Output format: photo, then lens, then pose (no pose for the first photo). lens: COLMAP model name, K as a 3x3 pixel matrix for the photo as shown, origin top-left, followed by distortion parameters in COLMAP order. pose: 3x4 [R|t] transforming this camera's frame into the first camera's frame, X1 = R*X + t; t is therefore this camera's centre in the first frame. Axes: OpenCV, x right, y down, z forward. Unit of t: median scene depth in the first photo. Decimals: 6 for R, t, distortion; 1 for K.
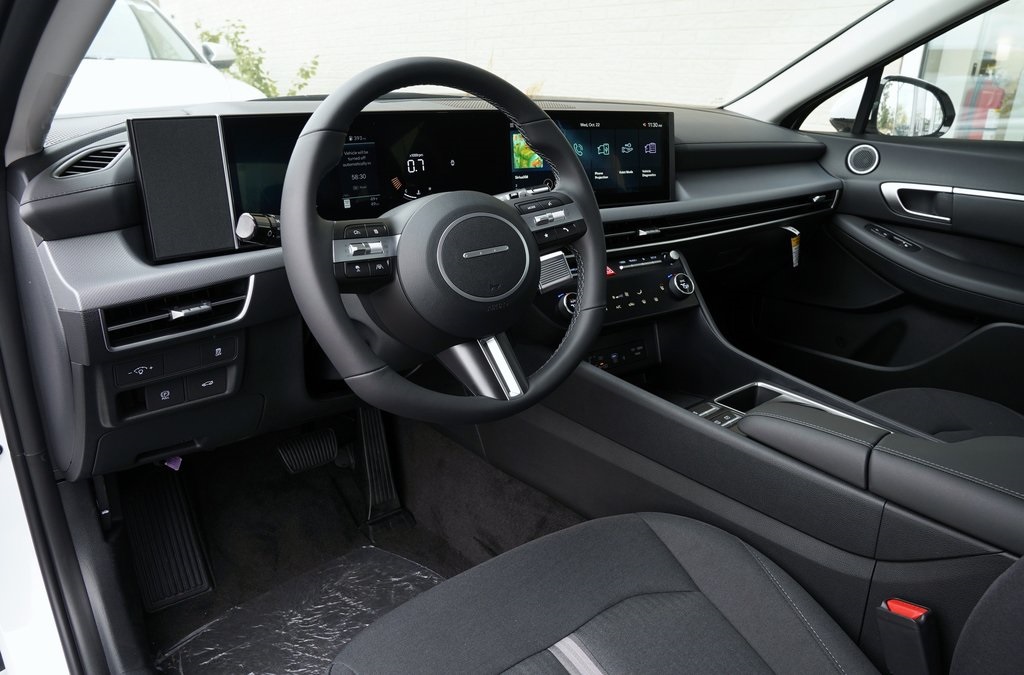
lens RADIAL K [[741.3, 0, 512.1], [0, 741.3, 336.8], [0, 0, 1]] dist [0.000973, 0.000098]
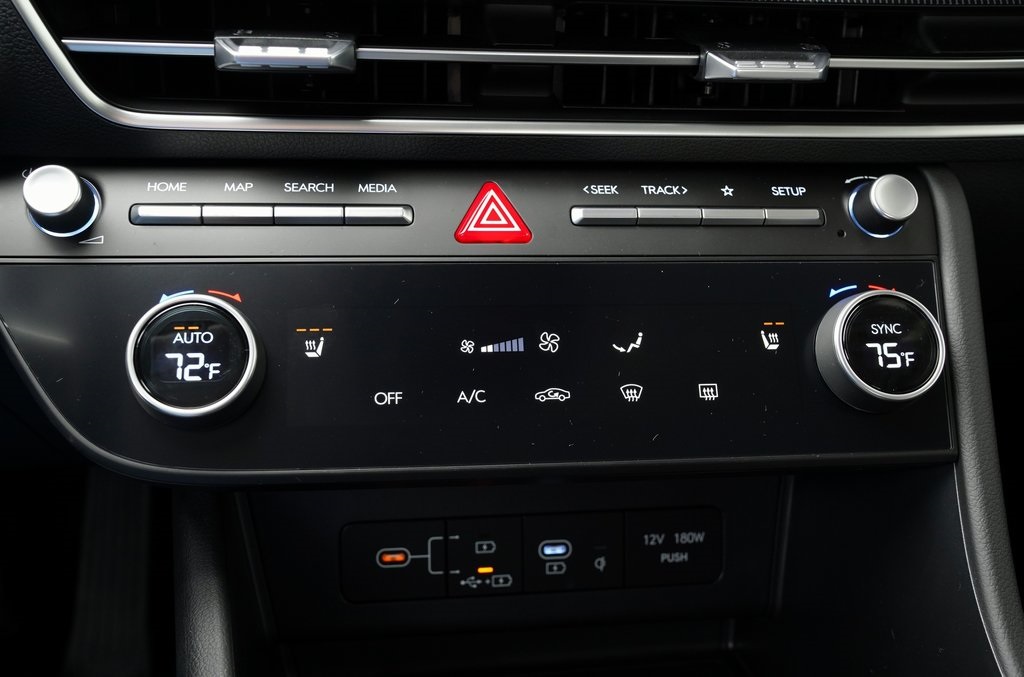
lens RADIAL K [[1050.5, 0, 512.0], [0, 1050.5, 338.0], [0, 0, 1]] dist [-0.006563, 0.000000]
pose [[0.884812, 0.238746, -0.400134, 0.253812], [-0.183678, 0.967934, 0.171366, -0.103636], [0.428216, -0.078131, 0.900292, 0.684456]]
